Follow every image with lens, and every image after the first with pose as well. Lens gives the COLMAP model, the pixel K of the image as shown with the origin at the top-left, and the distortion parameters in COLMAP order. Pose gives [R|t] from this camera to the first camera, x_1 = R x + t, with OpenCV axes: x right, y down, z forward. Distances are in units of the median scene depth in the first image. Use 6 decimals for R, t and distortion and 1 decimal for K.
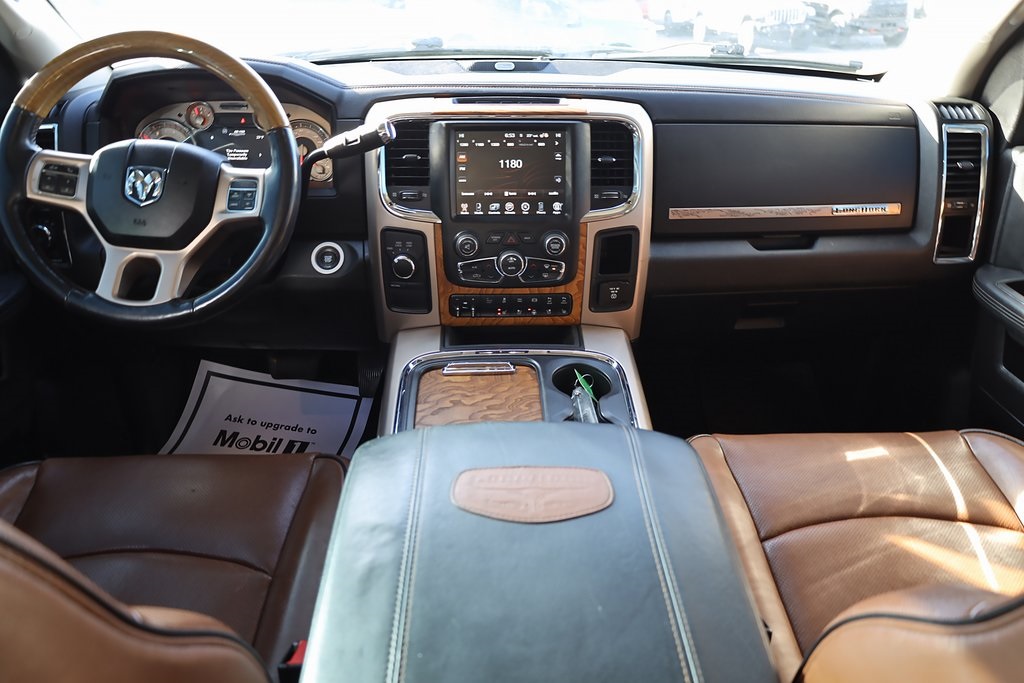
lens RADIAL K [[698.0, 0, 512.0], [0, 698.0, 346.4], [0, 0, 1]] dist [-0.012720, -0.003203]
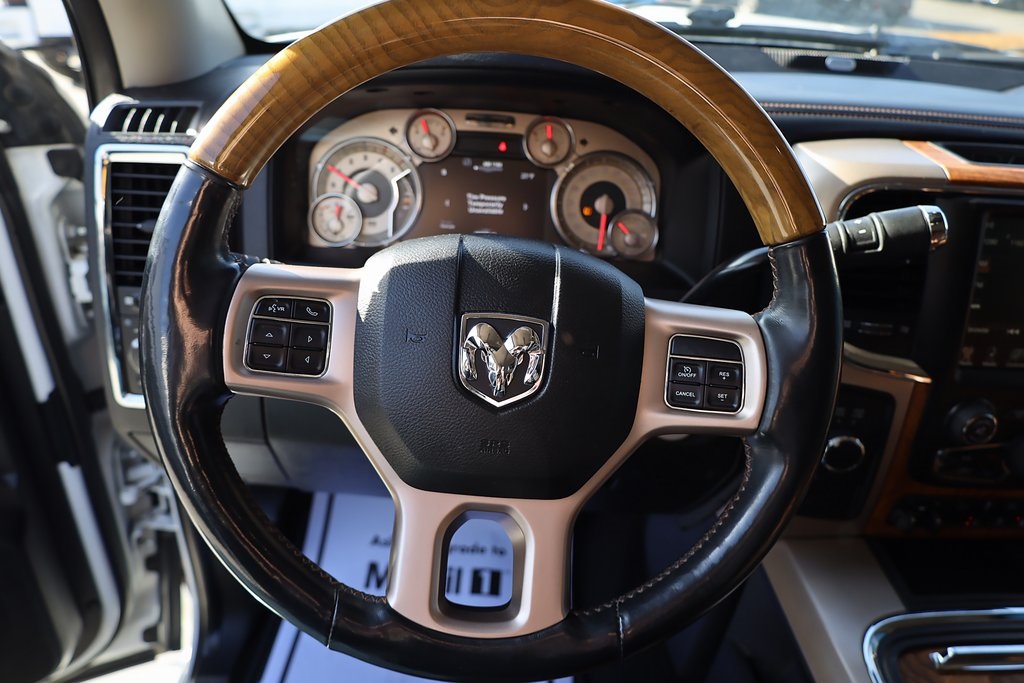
lens RADIAL K [[698.7, 0, 512.0], [0, 698.7, 341.5], [0, 0, 1]] dist [-0.003289, 0.000153]
pose [[0.996638, 0.040950, 0.070957, -0.452266], [-0.044940, 0.997442, 0.055578, -0.216960], [-0.068500, -0.058580, 0.995930, 0.465575]]
